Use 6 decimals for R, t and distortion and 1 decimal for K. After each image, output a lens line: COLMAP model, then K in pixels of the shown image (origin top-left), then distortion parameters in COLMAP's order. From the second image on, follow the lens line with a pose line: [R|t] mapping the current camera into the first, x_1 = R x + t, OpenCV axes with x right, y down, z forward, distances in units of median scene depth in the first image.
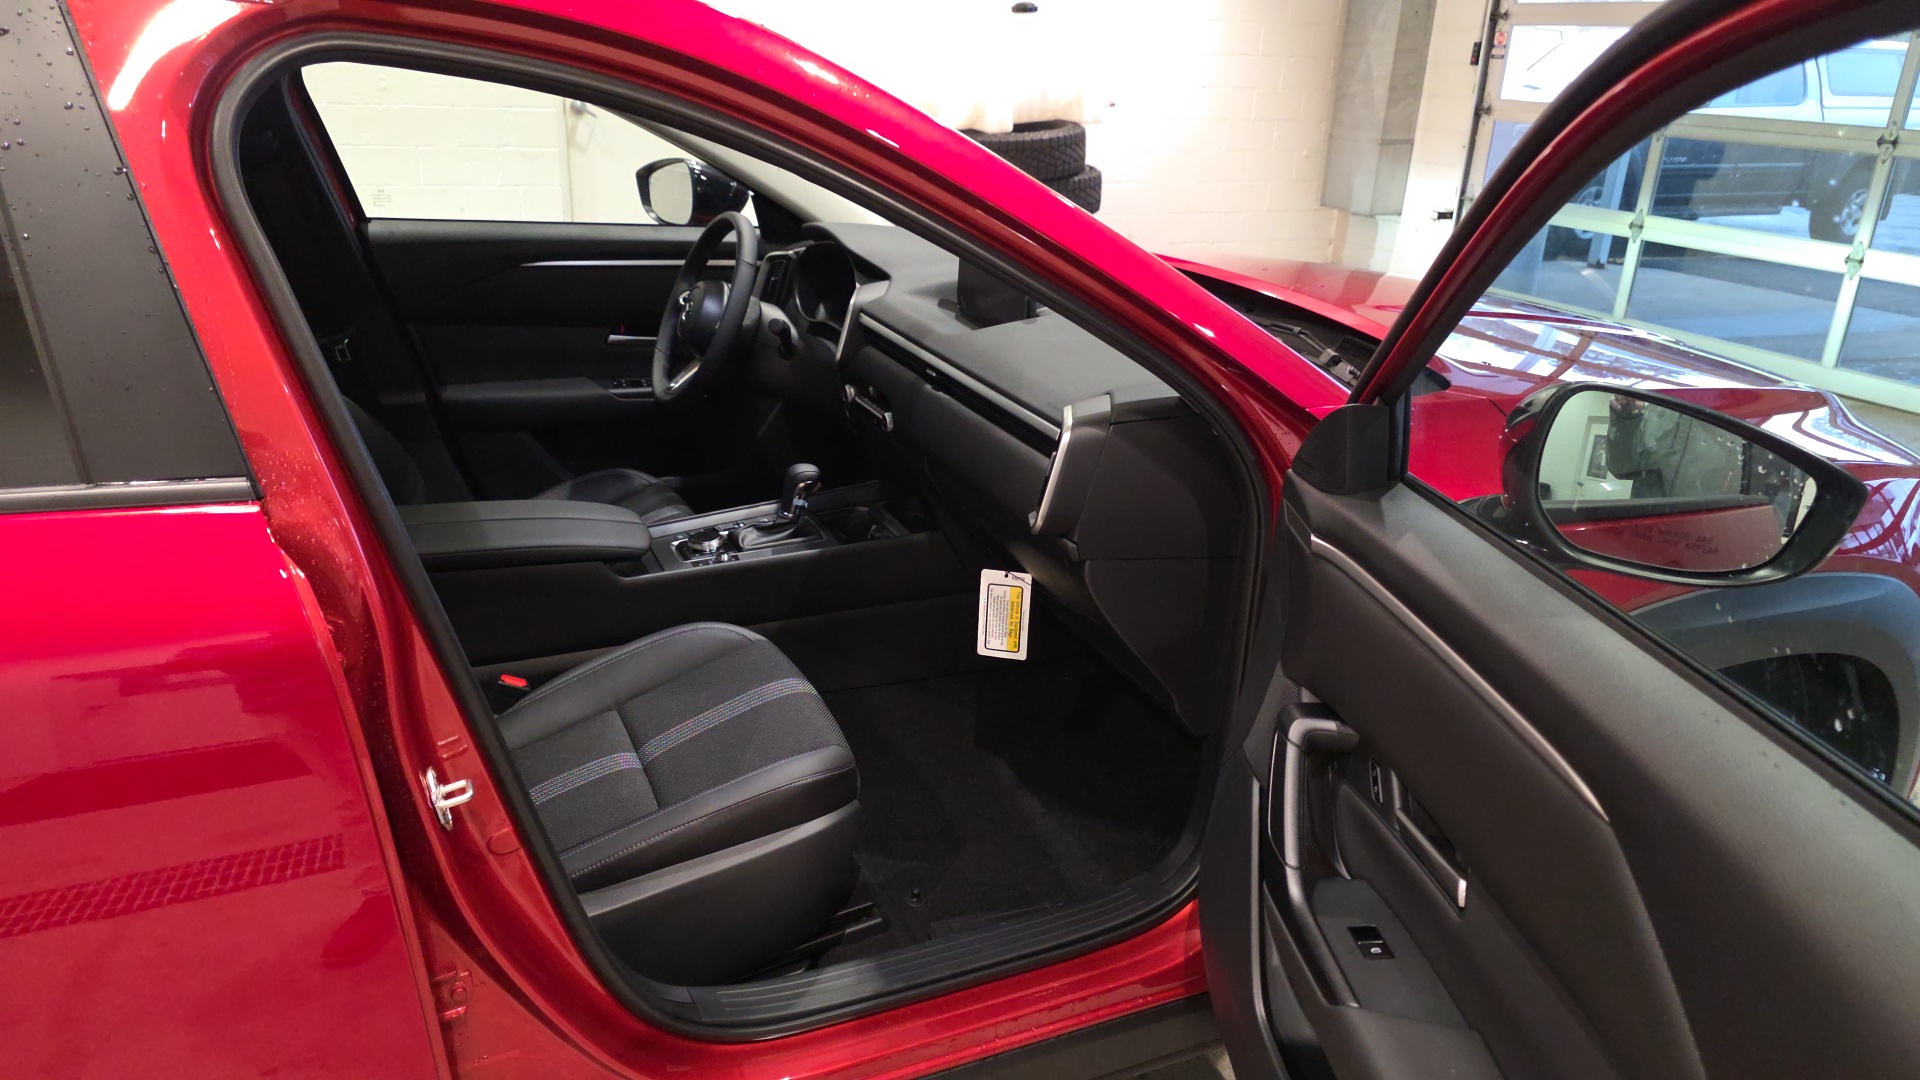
lens RADIAL K [[1294.1, 0, 975.9], [0, 1294.1, 553.9], [0, 0, 1]] dist [0.024230, -0.044514]
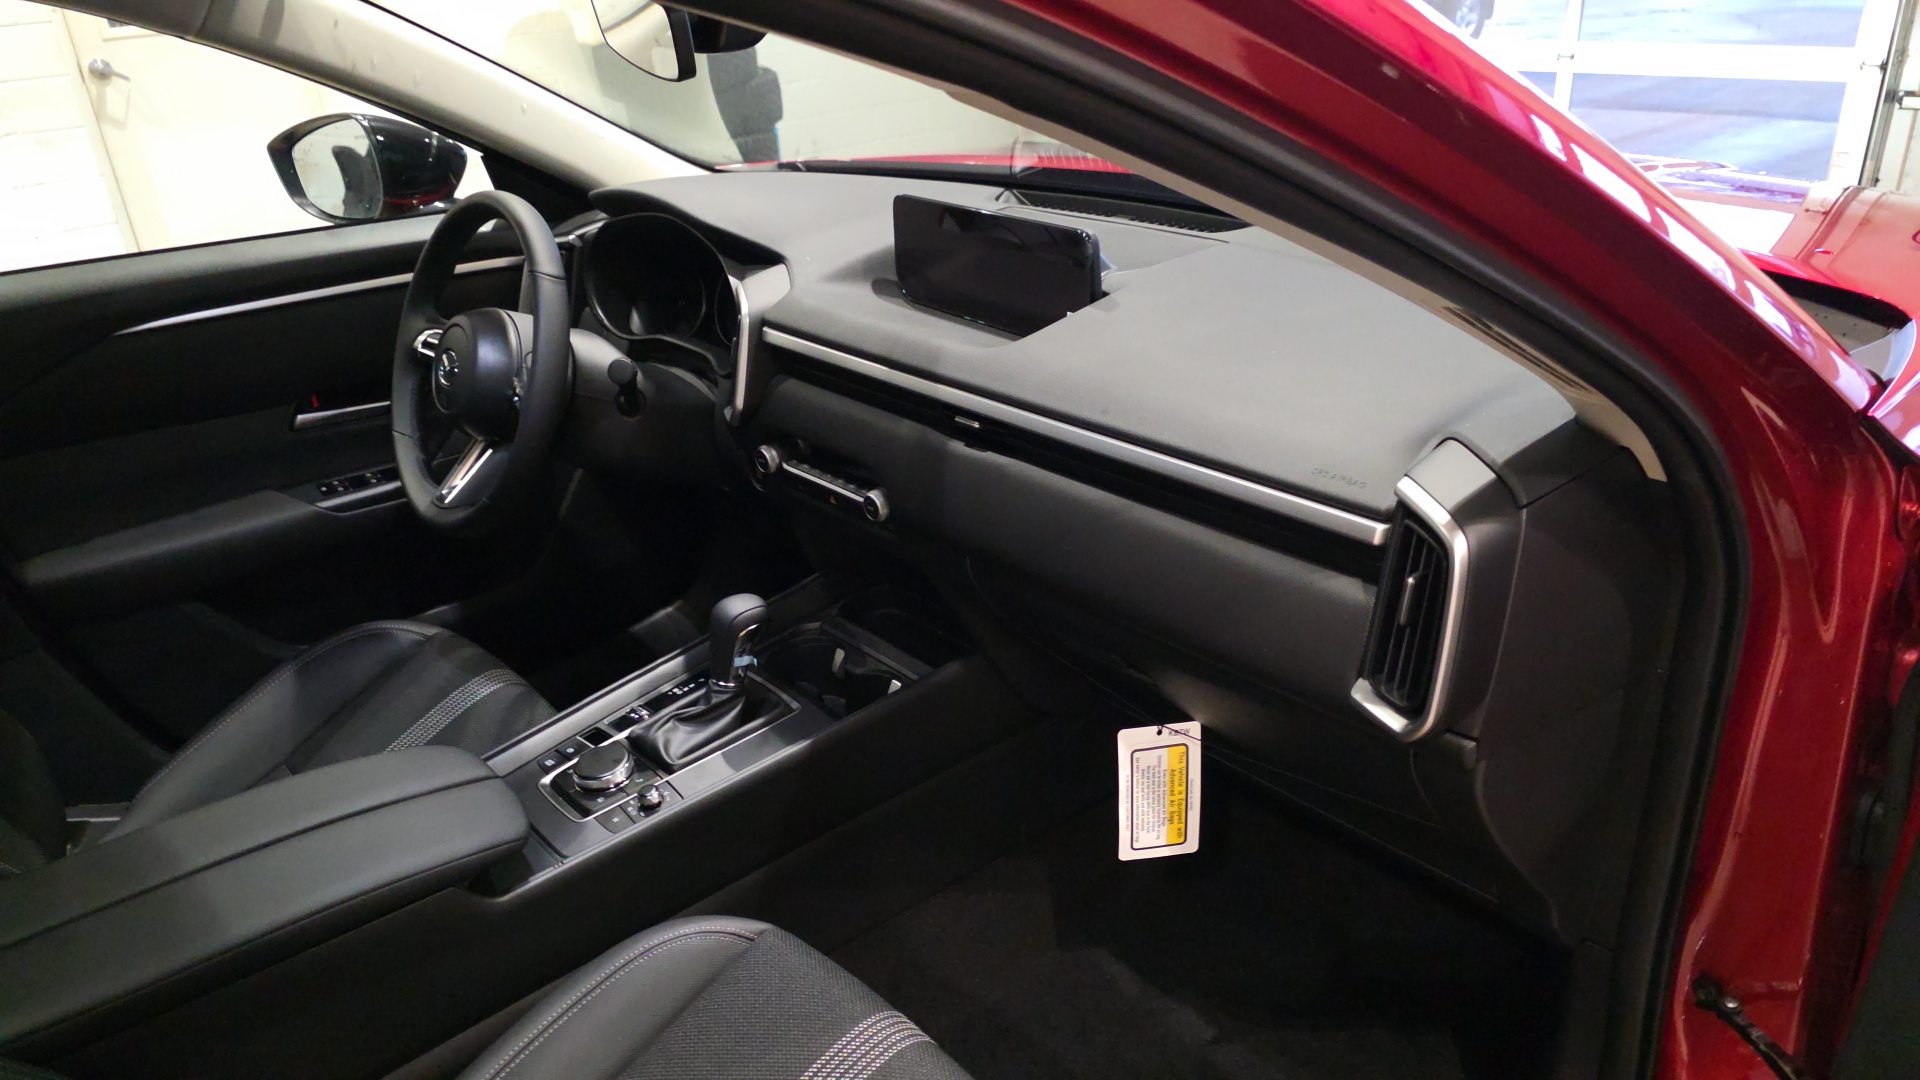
lens RADIAL K [[1294.1, 0, 949.5], [0, 1294.1, 534.0], [0, 0, 1]] dist [0.024230, -0.044514]
pose [[0.952854, -0.207620, 0.221275, -0.160107], [0.193877, 0.977562, 0.082364, -0.123859], [-0.233410, -0.035580, 0.971727, 0.384386]]
